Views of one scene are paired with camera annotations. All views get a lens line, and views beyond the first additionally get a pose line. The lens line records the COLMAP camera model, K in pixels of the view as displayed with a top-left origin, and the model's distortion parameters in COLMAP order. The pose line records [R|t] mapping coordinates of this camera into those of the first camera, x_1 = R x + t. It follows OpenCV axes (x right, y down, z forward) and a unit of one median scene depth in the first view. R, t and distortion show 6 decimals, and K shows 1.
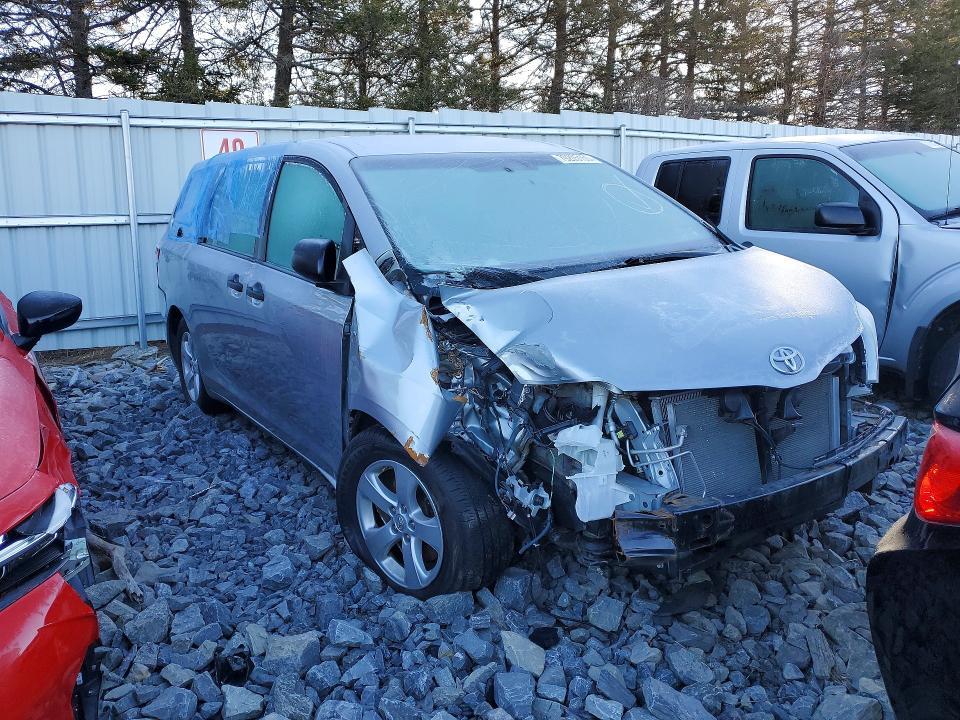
lens RADIAL K [[875.9, 0, 480.0], [0, 875.9, 360.0], [0, 0, 1]] dist [0.056867, -0.005989]
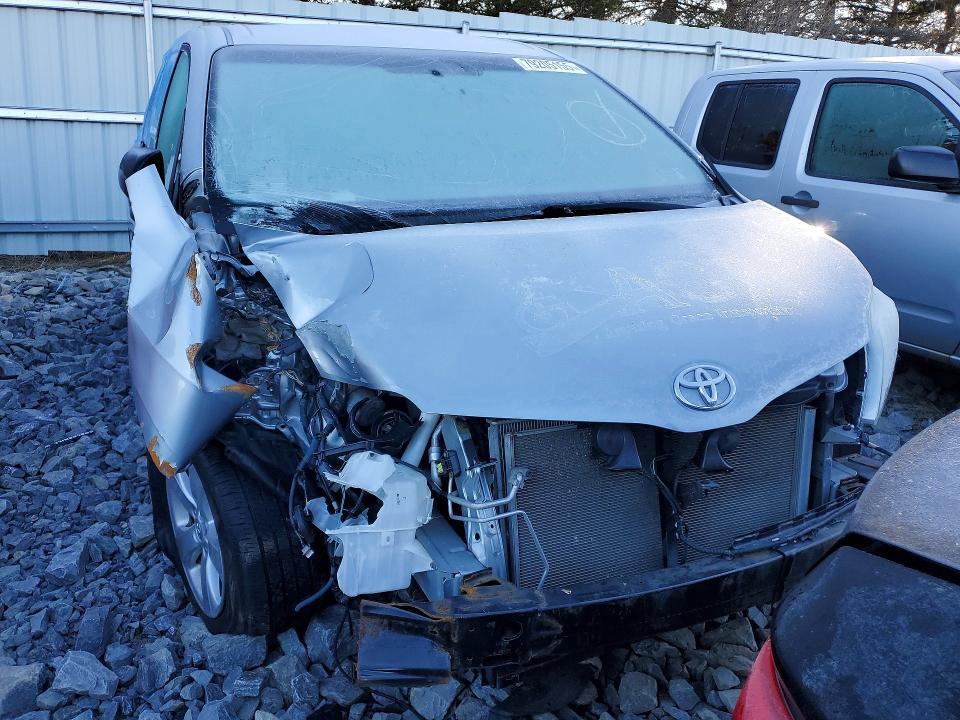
lens RADIAL K [[825.0, 0, 480.0], [0, 825.0, 360.0], [0, 0, 1]] dist [0.044295, -0.001155]
pose [[0.980698, 0.106778, -0.163800, 0.260677], [-0.090214, 0.990325, 0.105445, -0.062331], [0.173474, -0.088633, 0.980842, 0.349591]]
